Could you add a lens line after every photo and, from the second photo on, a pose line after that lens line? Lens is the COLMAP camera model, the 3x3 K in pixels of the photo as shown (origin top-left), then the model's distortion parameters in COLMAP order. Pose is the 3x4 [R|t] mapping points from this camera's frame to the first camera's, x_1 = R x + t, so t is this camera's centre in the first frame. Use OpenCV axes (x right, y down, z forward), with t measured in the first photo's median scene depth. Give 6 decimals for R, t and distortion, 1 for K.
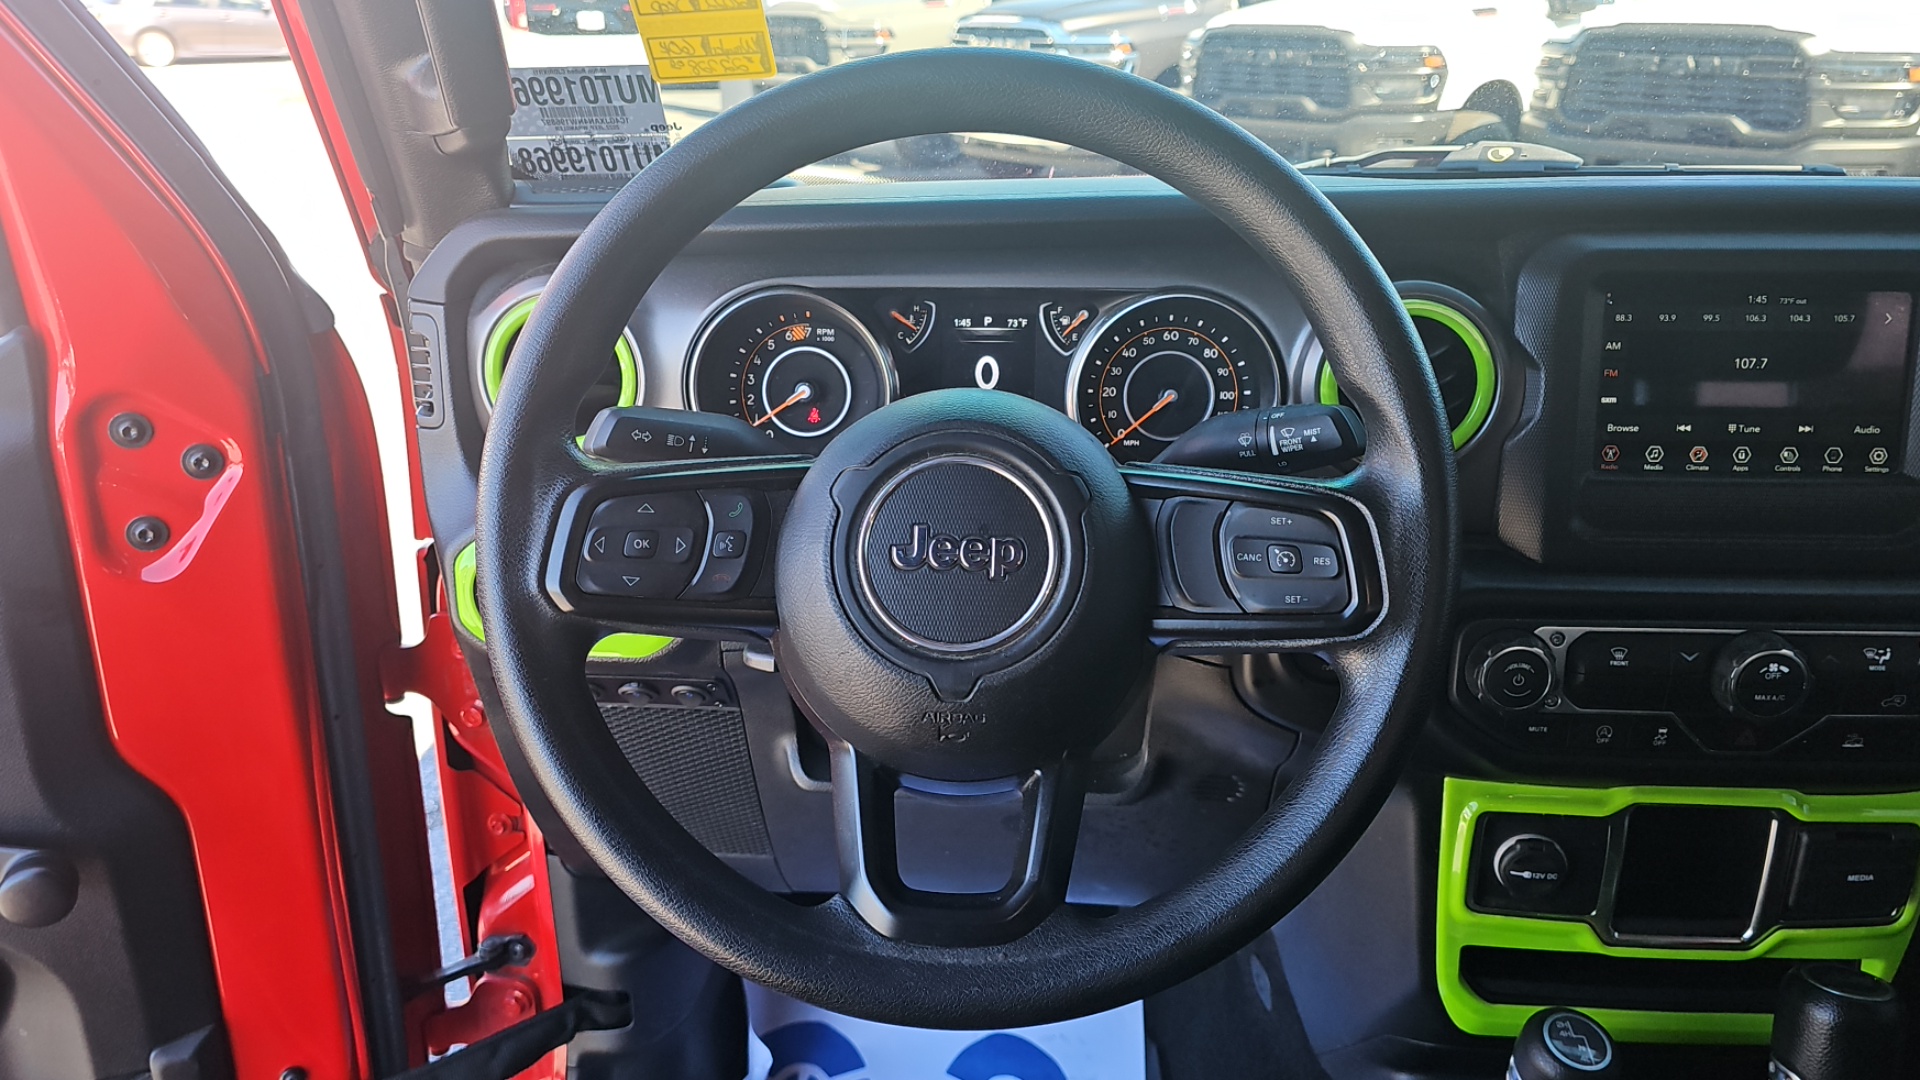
lens RADIAL K [[1413.3, 0, 961.3], [0, 1413.3, 501.1], [0, 0, 1]] dist [0.020620, 0.002348]
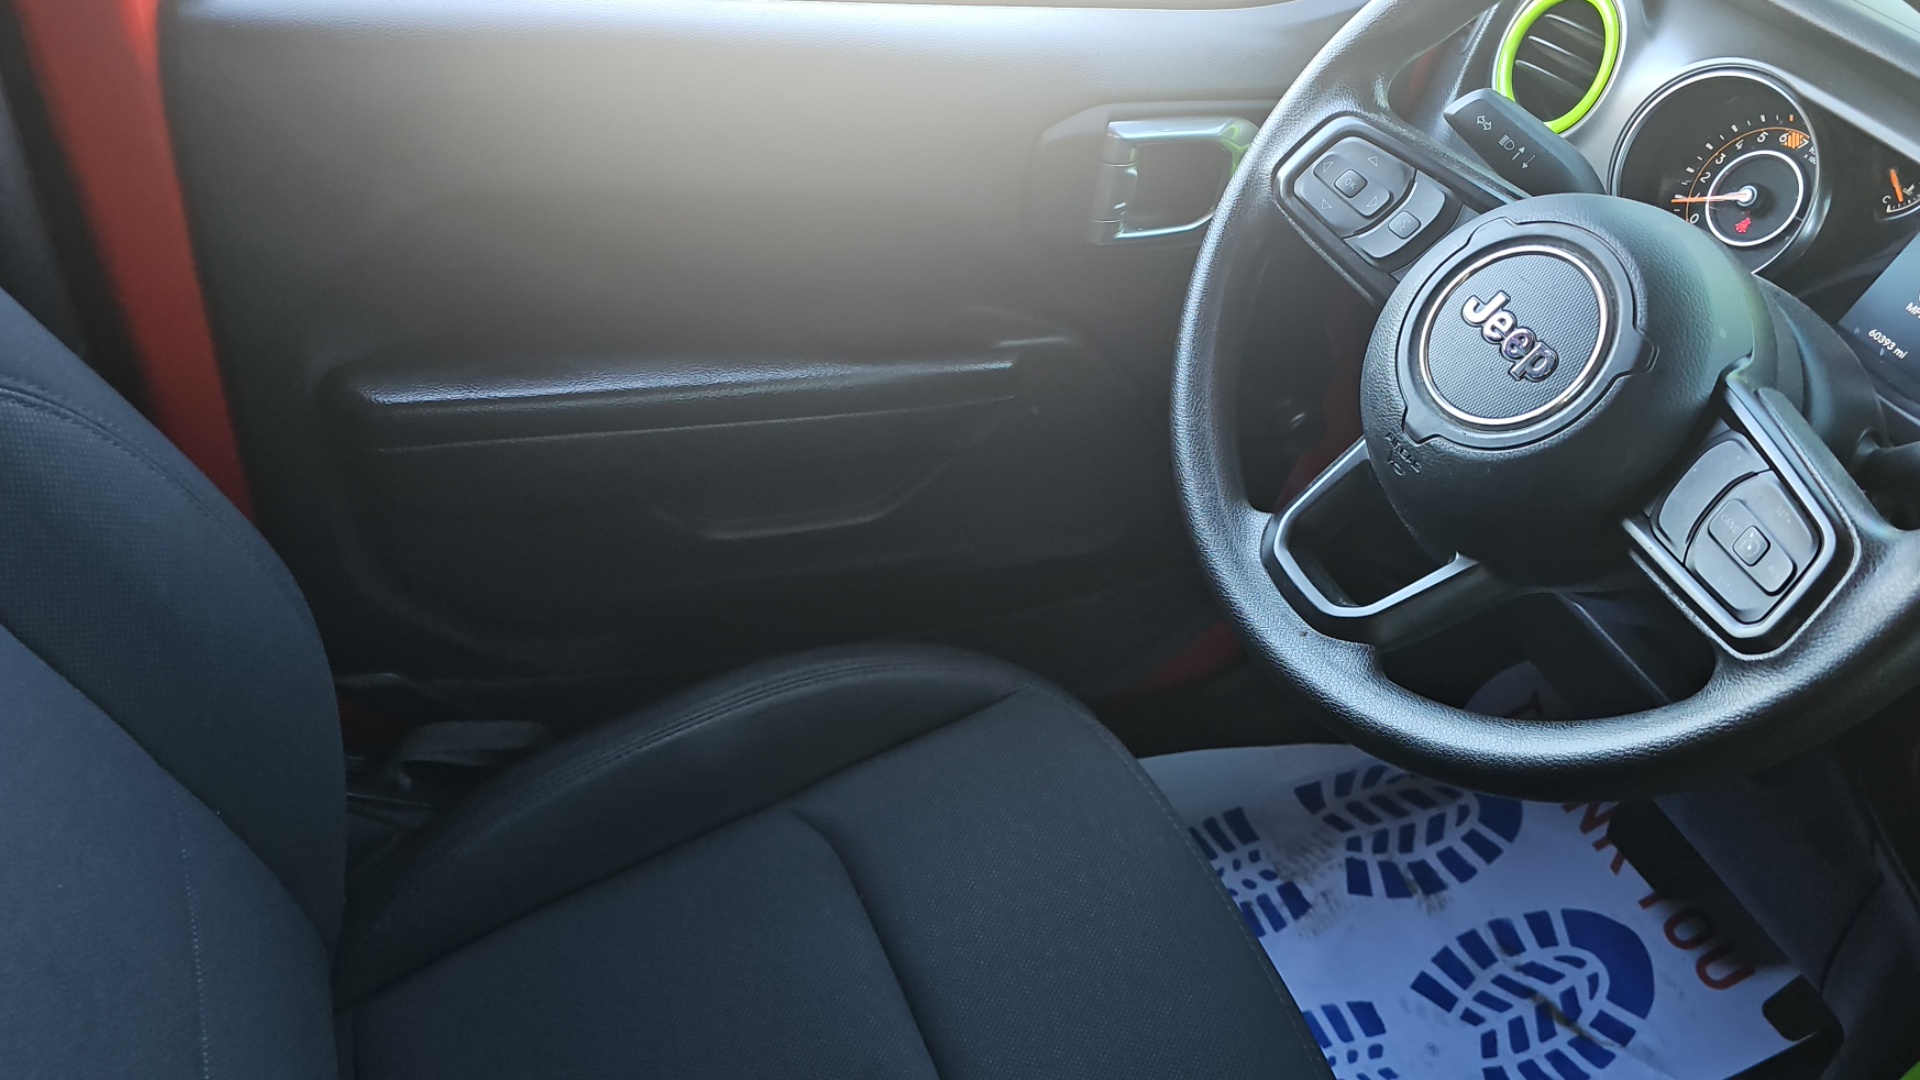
lens RADIAL K [[1393.0, 0, 967.8], [0, 1393.0, 530.8], [0, 0, 1]] dist [0.085850, -0.130252]
pose [[0.437262, 0.655989, -0.615207, 0.446934], [-0.466700, 0.750264, 0.468289, -0.125113], [0.768761, 0.082352, 0.634212, 0.025929]]
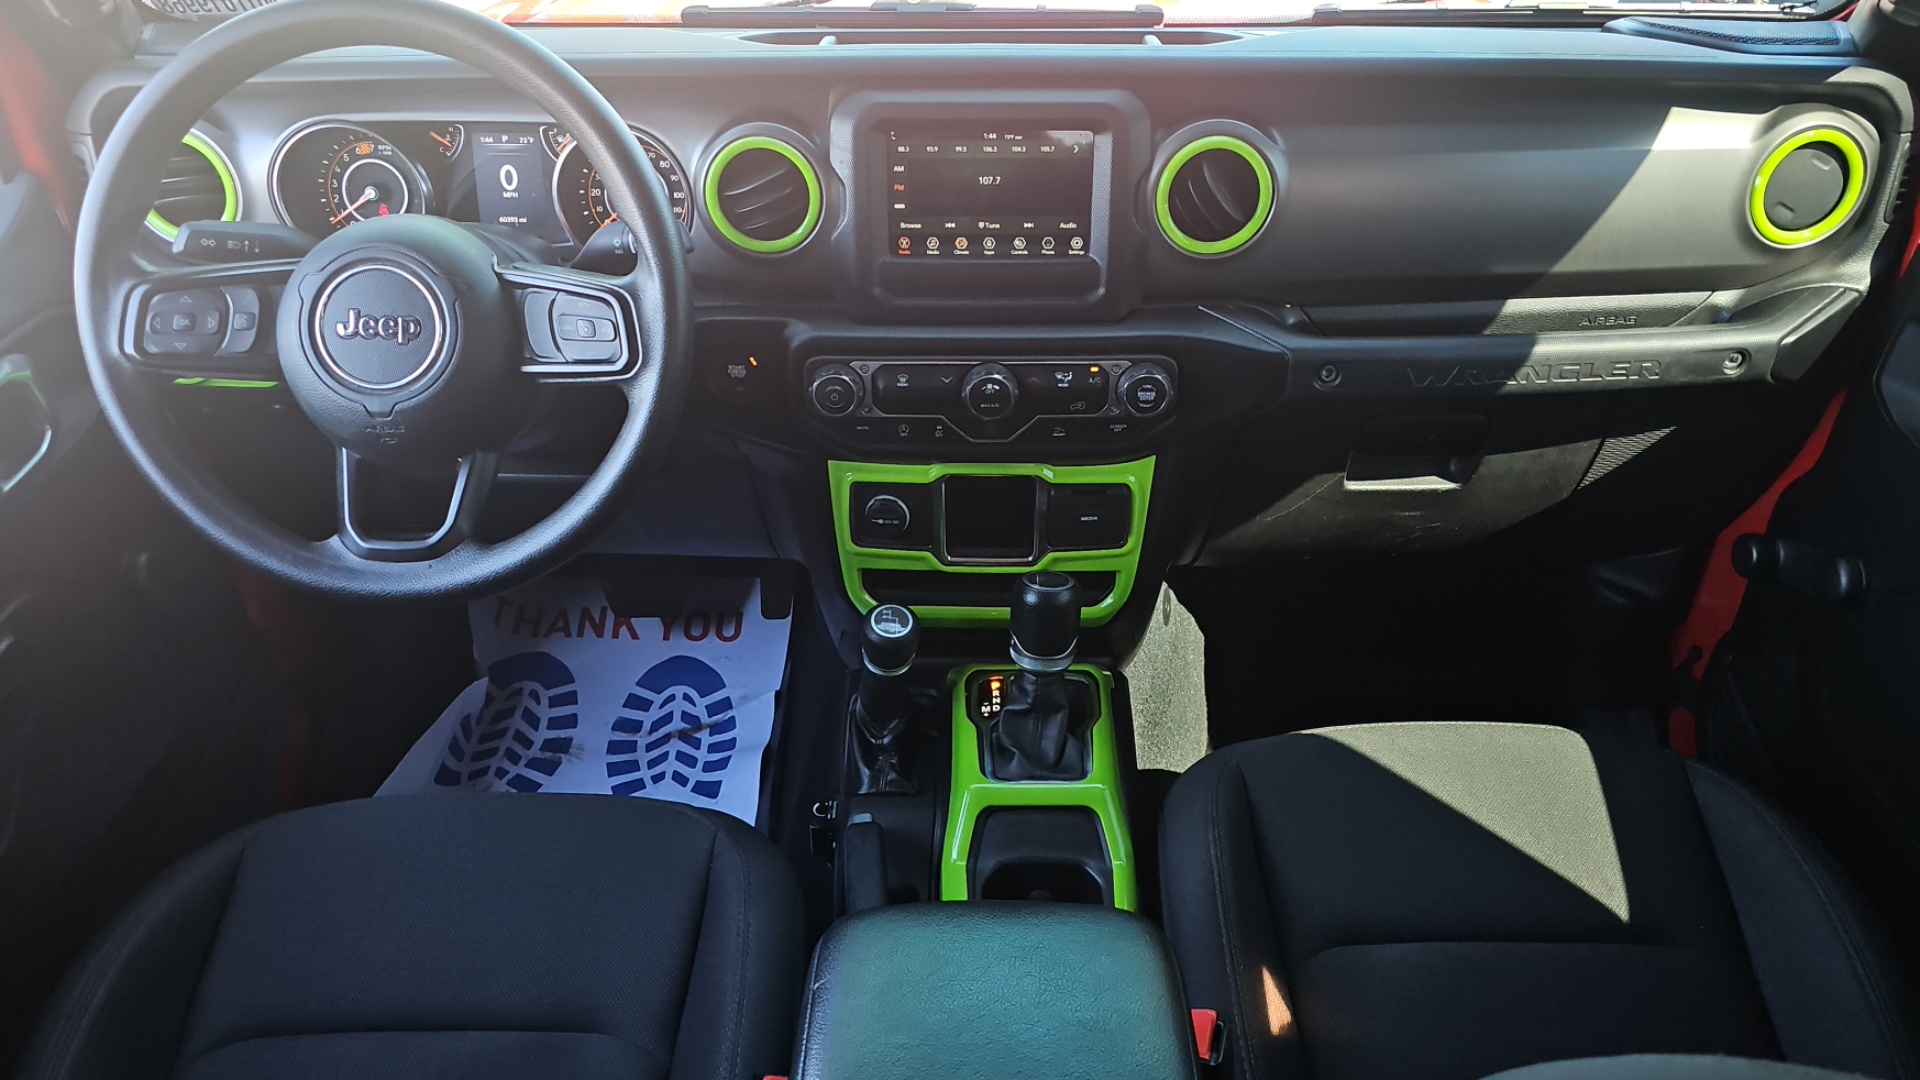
lens RADIAL K [[1393.0, 0, 967.8], [0, 1393.0, 530.8], [0, 0, 1]] dist [0.085850, -0.130252]
pose [[0.999372, -0.017582, 0.030765, 0.488550], [0.009867, 0.971959, 0.234944, -0.086328], [-0.034033, -0.234493, 0.971522, -0.508406]]
